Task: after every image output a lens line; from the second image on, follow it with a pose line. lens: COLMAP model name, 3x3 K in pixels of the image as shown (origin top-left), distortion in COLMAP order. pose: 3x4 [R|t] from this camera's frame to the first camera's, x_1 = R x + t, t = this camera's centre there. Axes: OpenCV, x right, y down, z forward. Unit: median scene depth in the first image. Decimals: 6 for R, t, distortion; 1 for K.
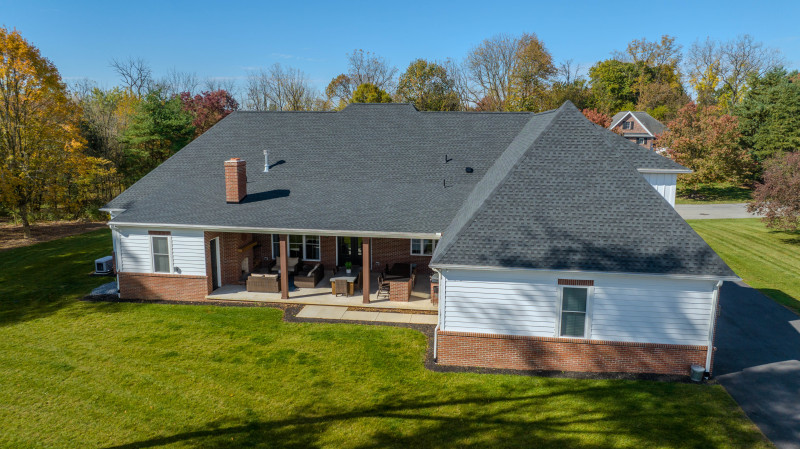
lens RADIAL K [[563.2, 0, 399.5], [0, 563.2, 224.5], [0, 0, 1]] dist [-0.028943, 0.025234]
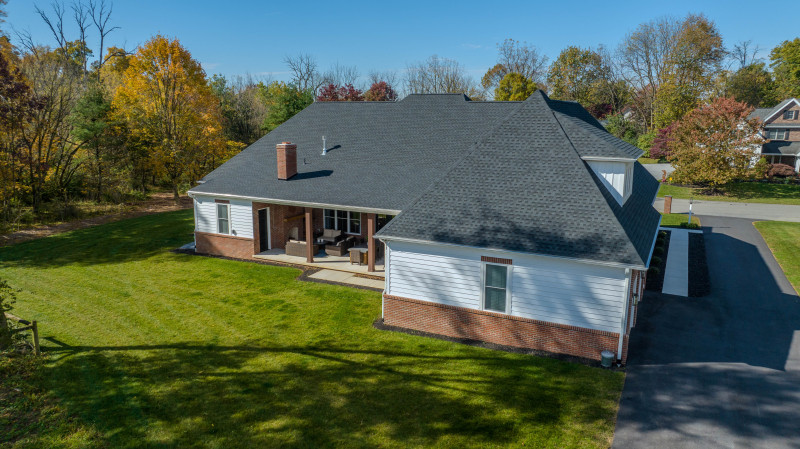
lens RADIAL K [[563.2, 0, 400.3], [0, 563.2, 224.0], [0, 0, 1]] dist [-0.028943, 0.025234]
pose [[0.949061, 0.059322, -0.309457, 0.342125], [-0.054126, 0.998212, 0.025358, 0.012167], [0.310408, -0.007317, 0.950575, -0.058717]]
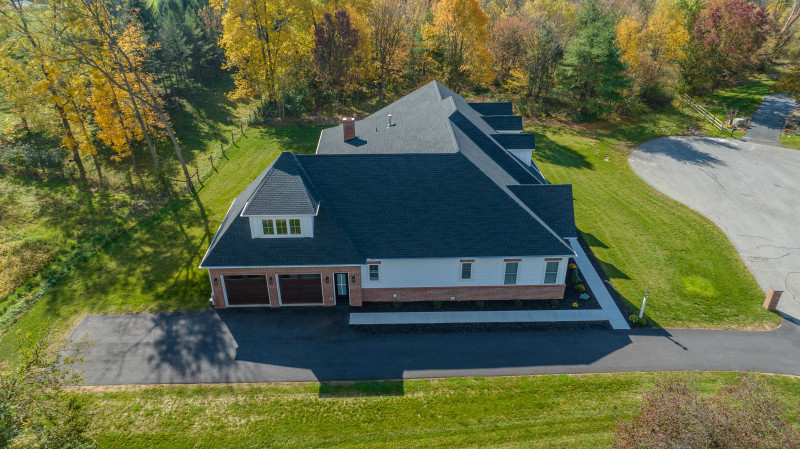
lens RADIAL K [[563.2, 0, 399.7], [0, 563.2, 224.5], [0, 0, 1]] dist [-0.028943, 0.025234]
pose [[0.179082, 0.463561, -0.867779, 1.640694], [-0.174187, 0.883043, 0.435768, -0.703551], [0.968292, 0.073118, 0.238883, 0.824970]]
